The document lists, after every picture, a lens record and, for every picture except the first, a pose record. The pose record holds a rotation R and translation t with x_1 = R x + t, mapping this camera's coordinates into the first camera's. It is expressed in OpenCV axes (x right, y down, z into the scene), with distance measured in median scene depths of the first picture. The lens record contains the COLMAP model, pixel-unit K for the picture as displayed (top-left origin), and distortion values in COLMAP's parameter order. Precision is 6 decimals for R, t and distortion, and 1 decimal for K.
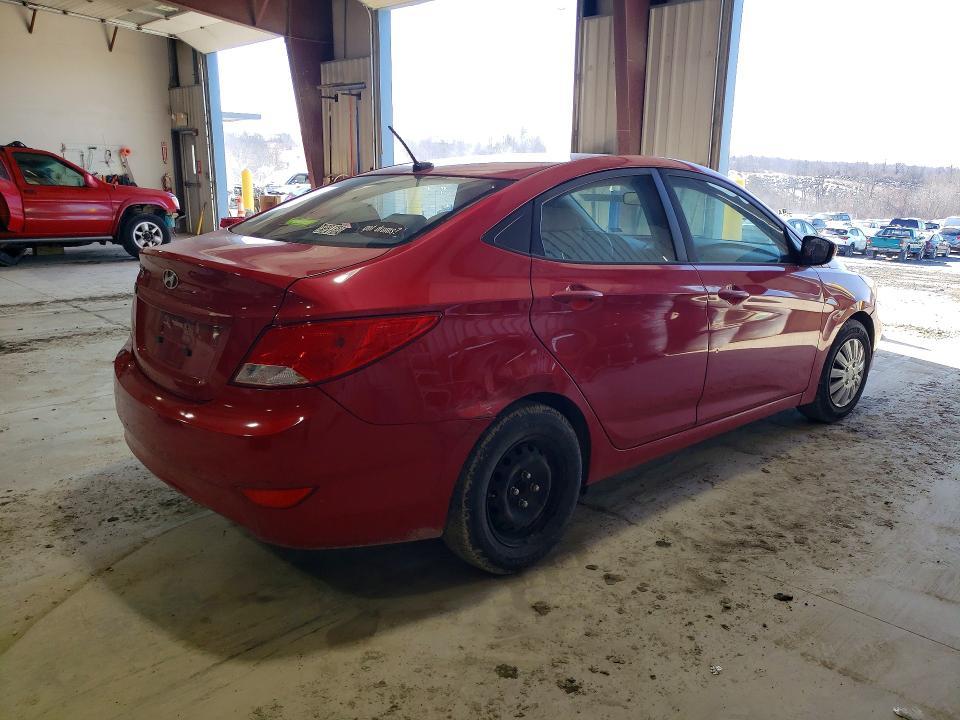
lens RADIAL K [[714.8, 0, 479.0], [0, 714.8, 359.6], [0, 0, 1]] dist [0.012720, 0.010913]
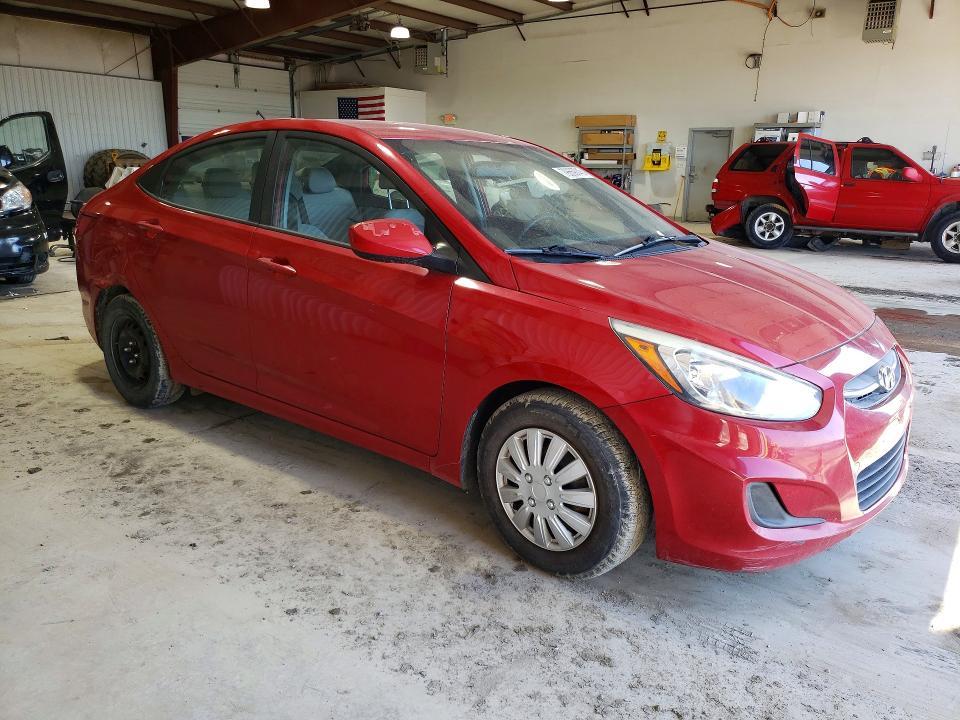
lens RADIAL K [[714.8, 0, 480.0], [0, 714.8, 361.1], [0, 0, 1]] dist [0.012720, 0.010913]
pose [[0.200385, 0.248511, -0.947675, 1.428046], [-0.252138, 0.947793, 0.195228, -0.240389], [0.946716, 0.199825, 0.252583, 1.144891]]
